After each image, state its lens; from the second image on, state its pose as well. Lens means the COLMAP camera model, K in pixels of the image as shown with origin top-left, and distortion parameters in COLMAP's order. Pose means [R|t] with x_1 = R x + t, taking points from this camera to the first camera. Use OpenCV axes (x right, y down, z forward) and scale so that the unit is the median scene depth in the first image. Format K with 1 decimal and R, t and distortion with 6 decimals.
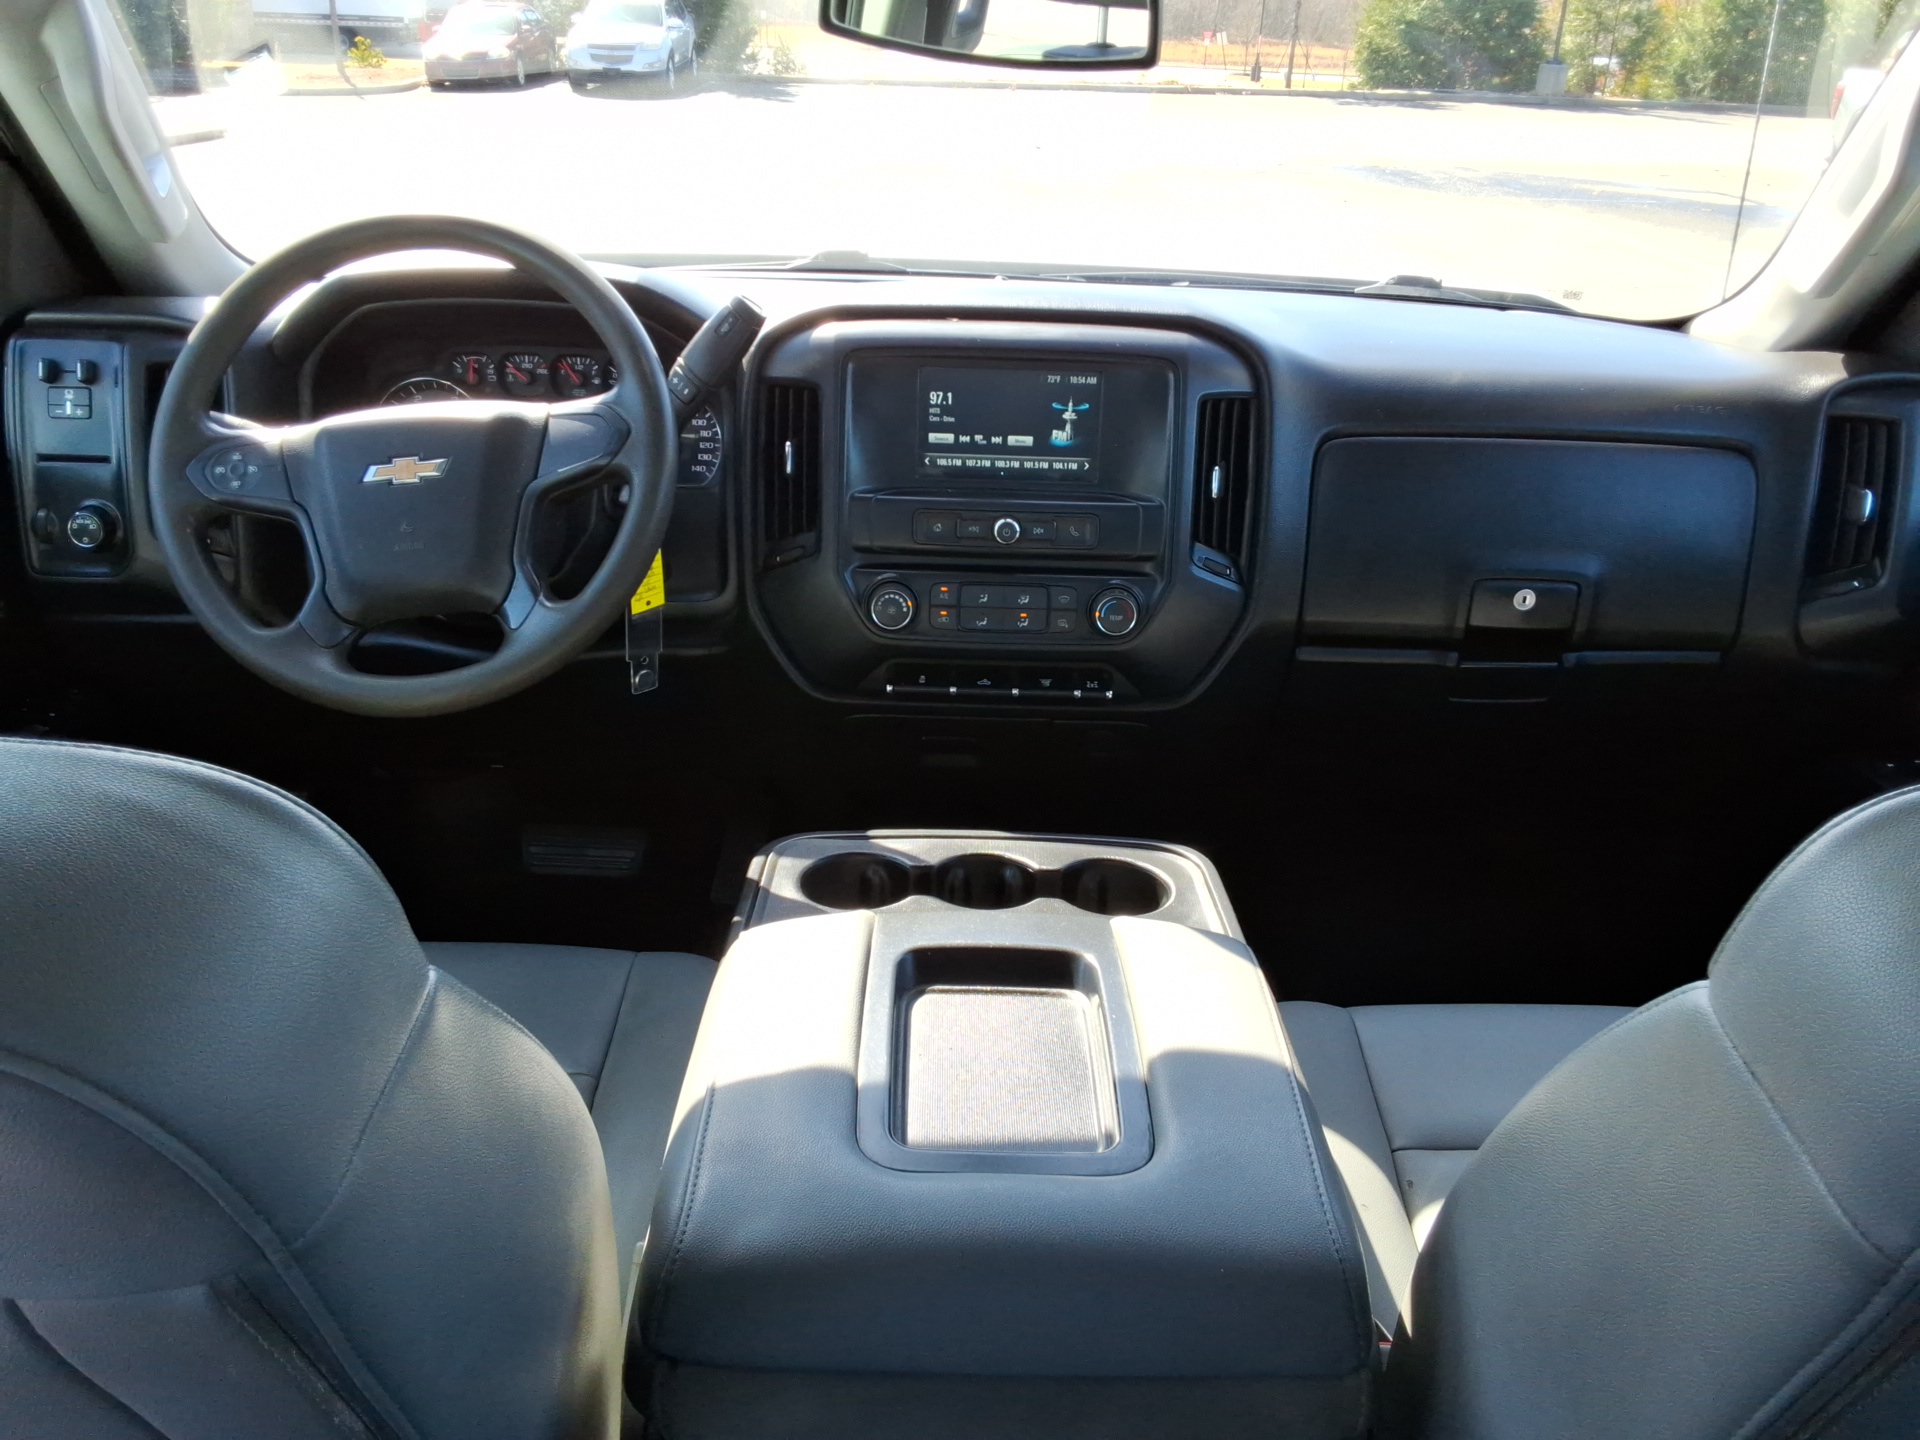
lens RADIAL K [[1540.3, 0, 951.5], [0, 1540.3, 716.0], [0, 0, 1]] dist [0.112547, -0.174449]
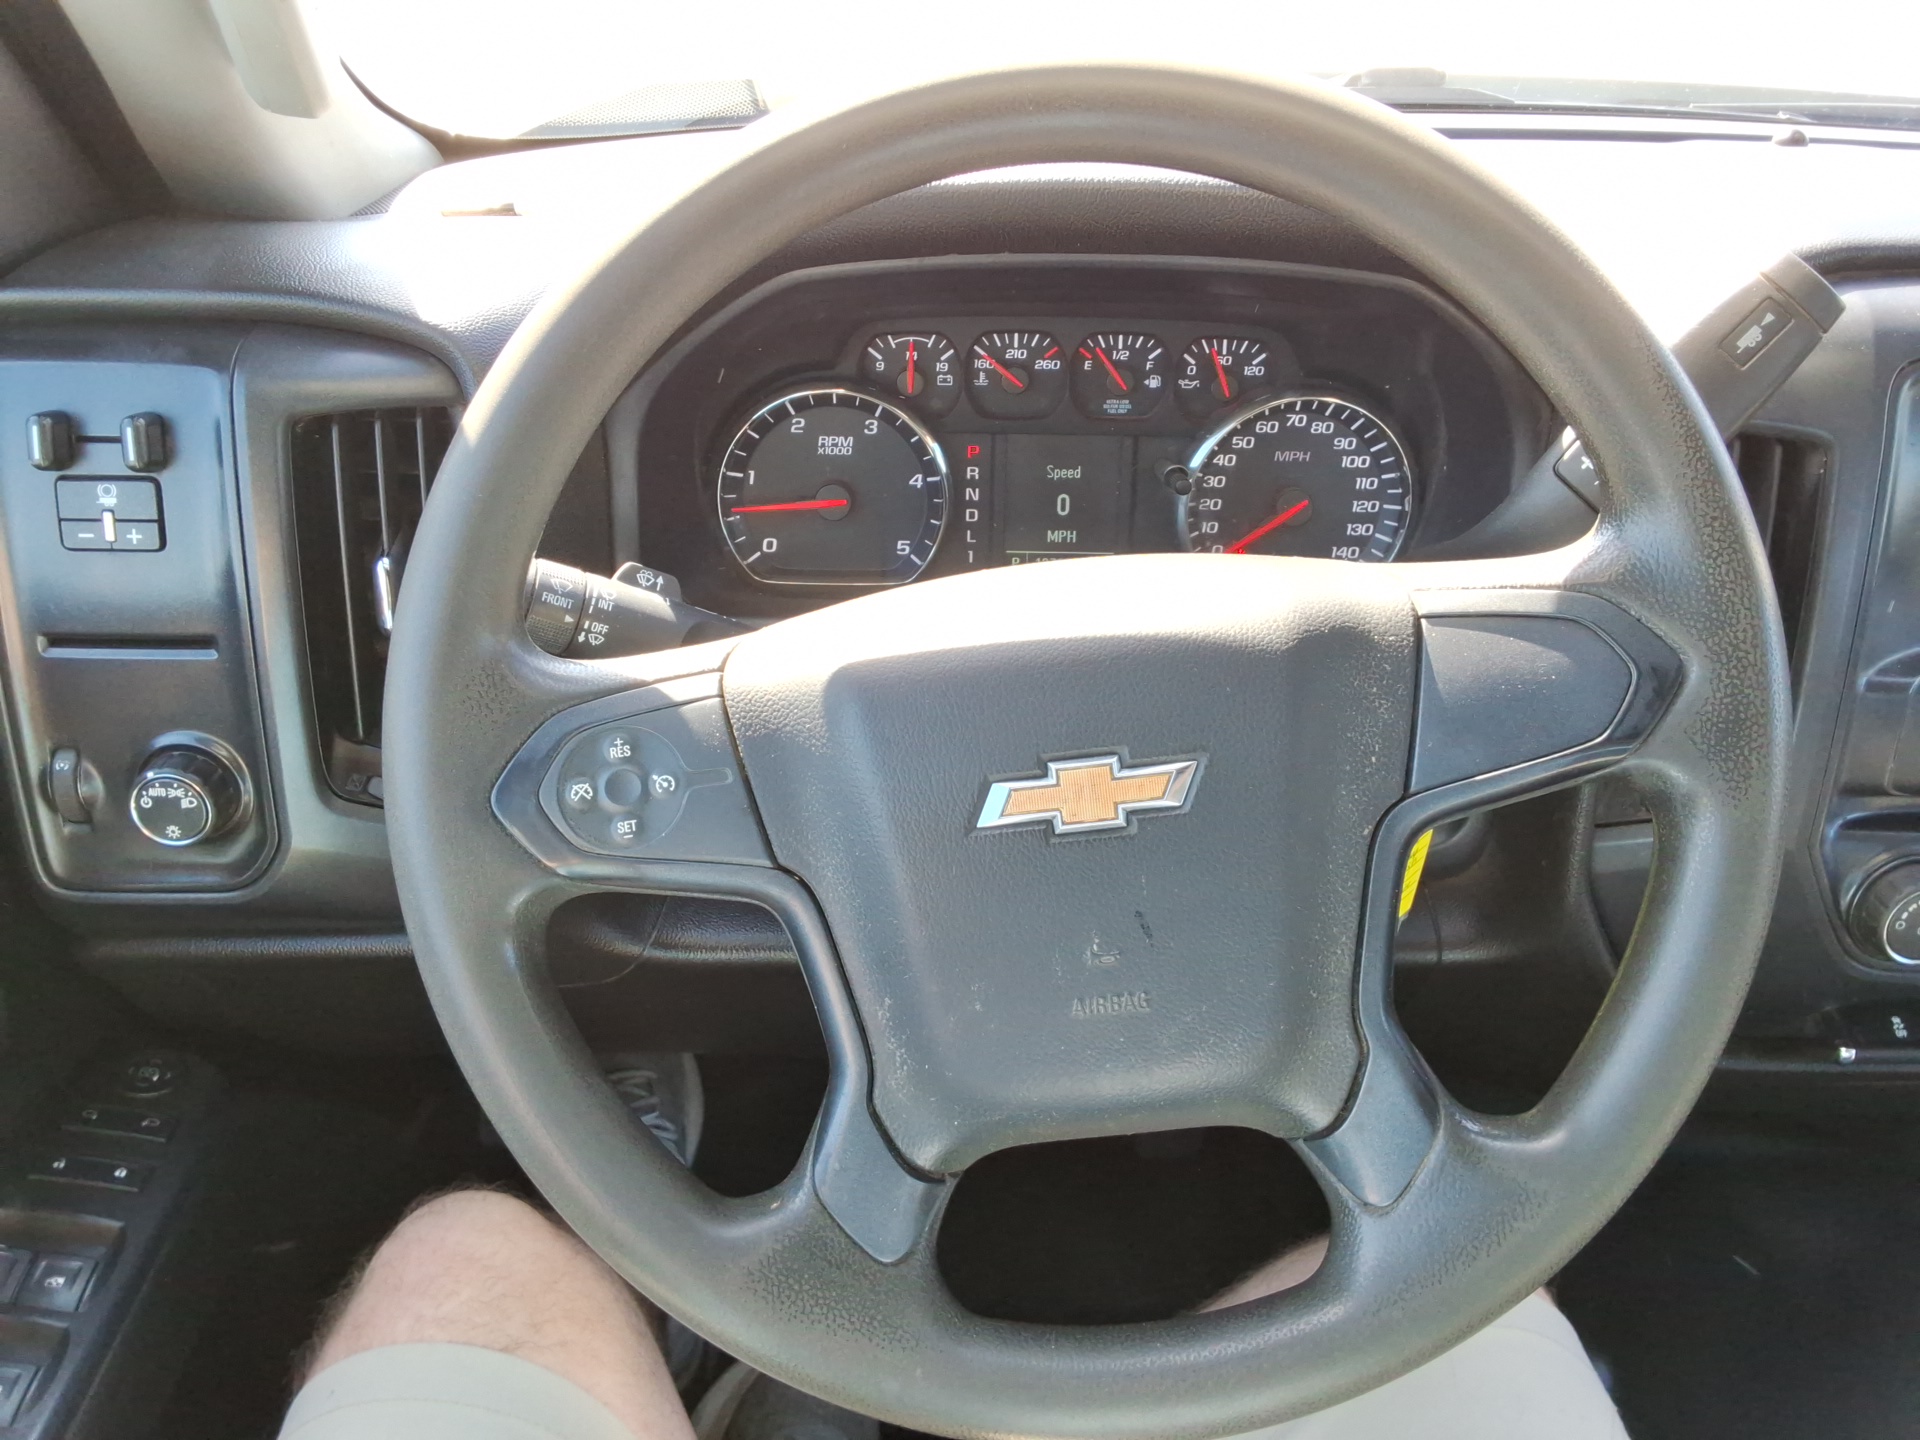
lens RADIAL K [[1540.3, 0, 961.0], [0, 1540.3, 710.1], [0, 0, 1]] dist [0.112547, -0.174449]
pose [[0.999387, -0.014559, 0.031833, -0.347293], [0.010276, 0.991357, 0.130788, -0.200593], [-0.033462, -0.130381, 0.990899, 0.566376]]
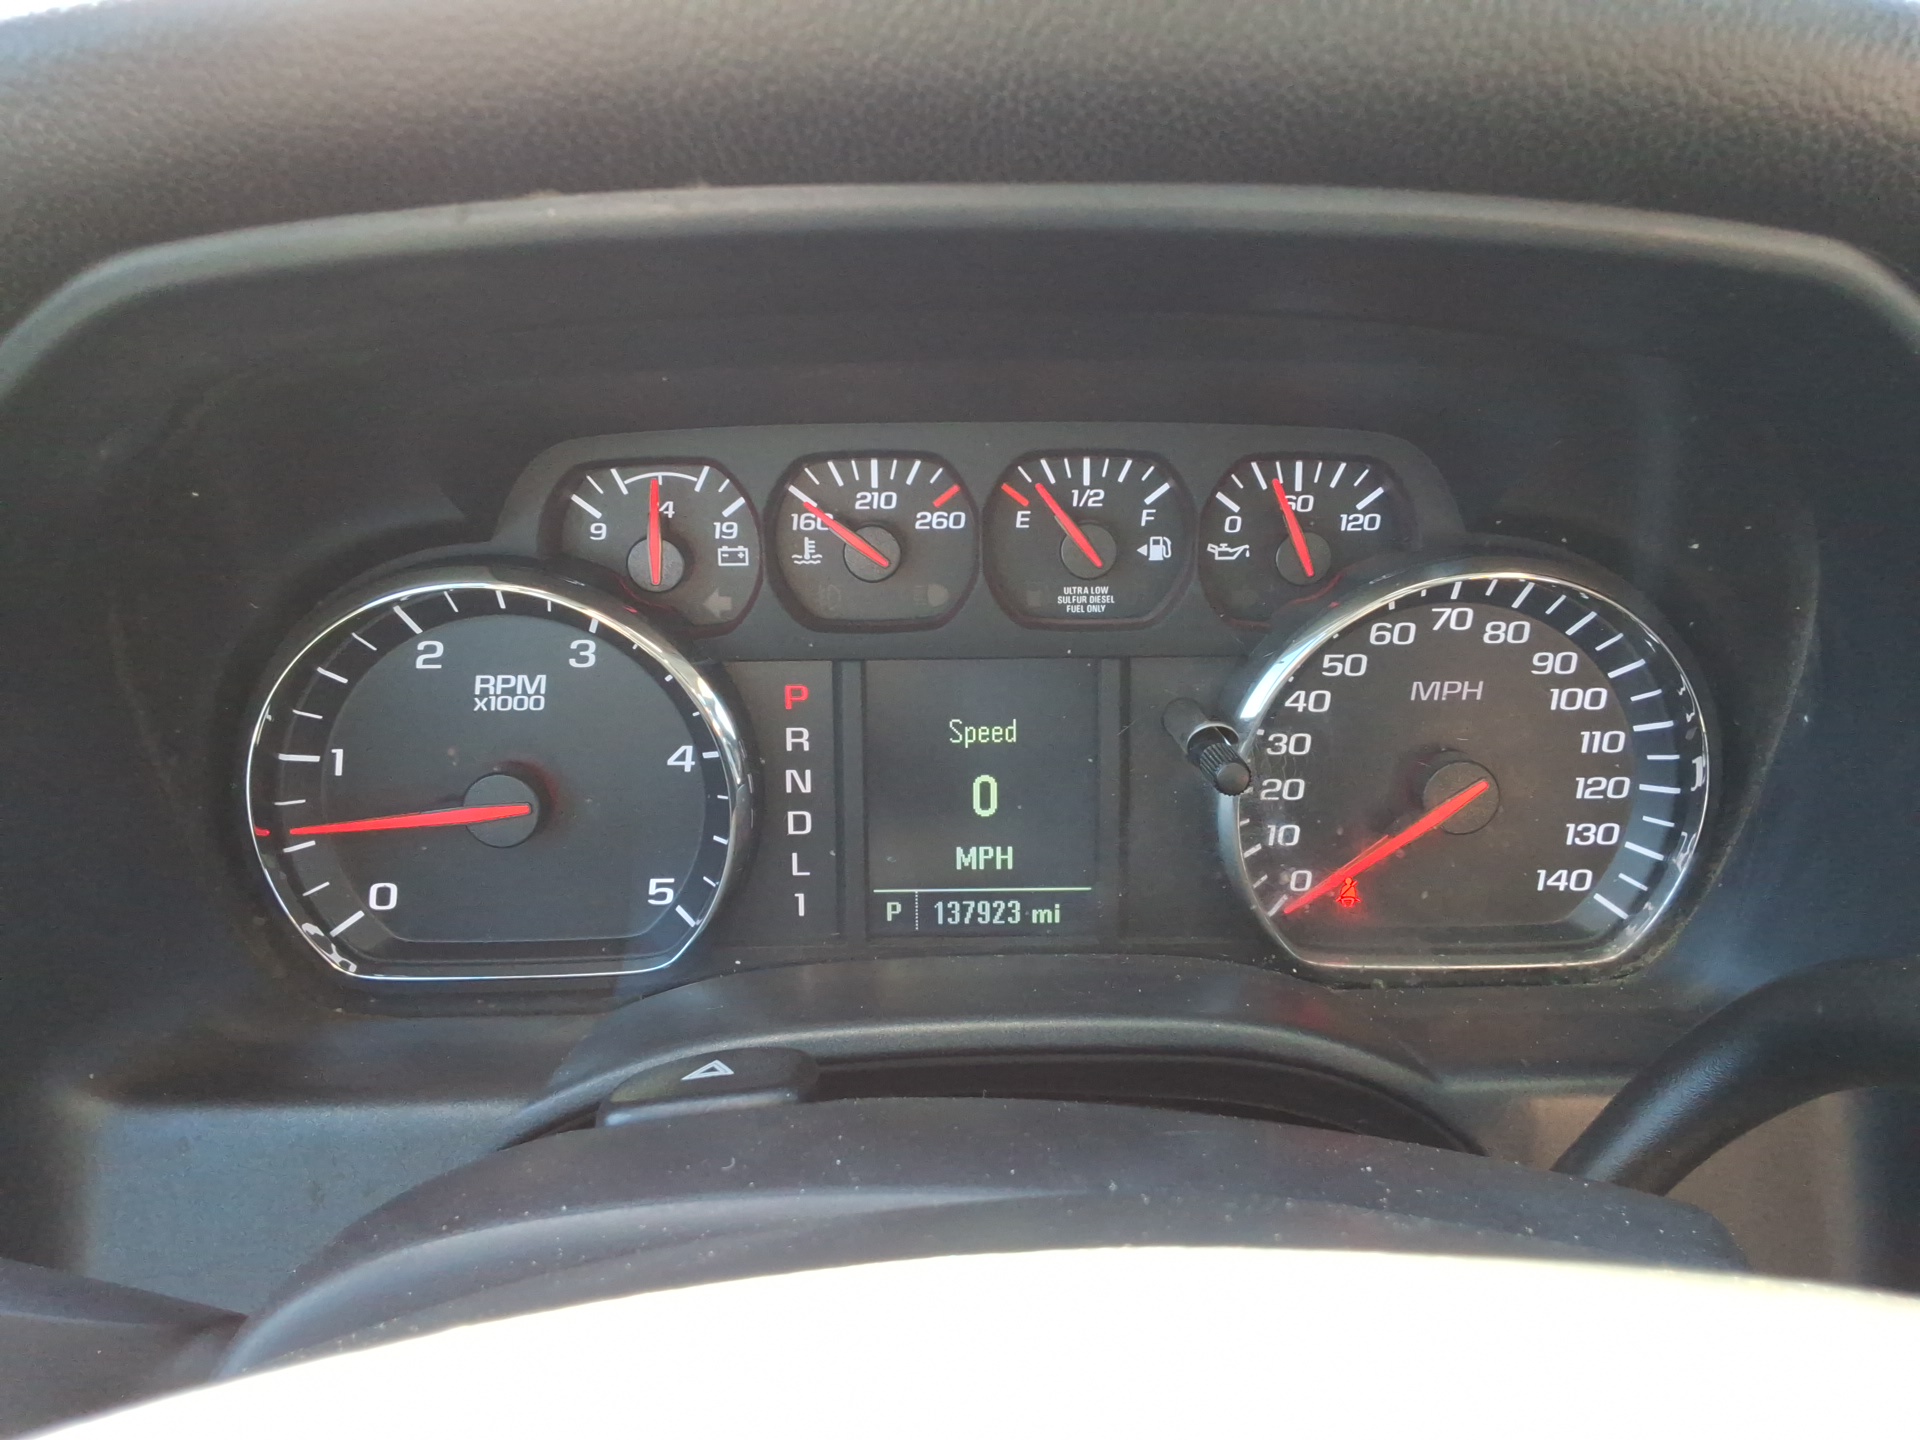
lens RADIAL K [[1540.3, 0, 964.8], [0, 1540.3, 718.5], [0, 0, 1]] dist [0.112547, -0.174449]
pose [[0.998914, -0.037532, 0.027609, -0.301446], [0.036720, 0.998894, 0.029373, -0.223229], [-0.028681, -0.028327, 0.999187, 0.857157]]
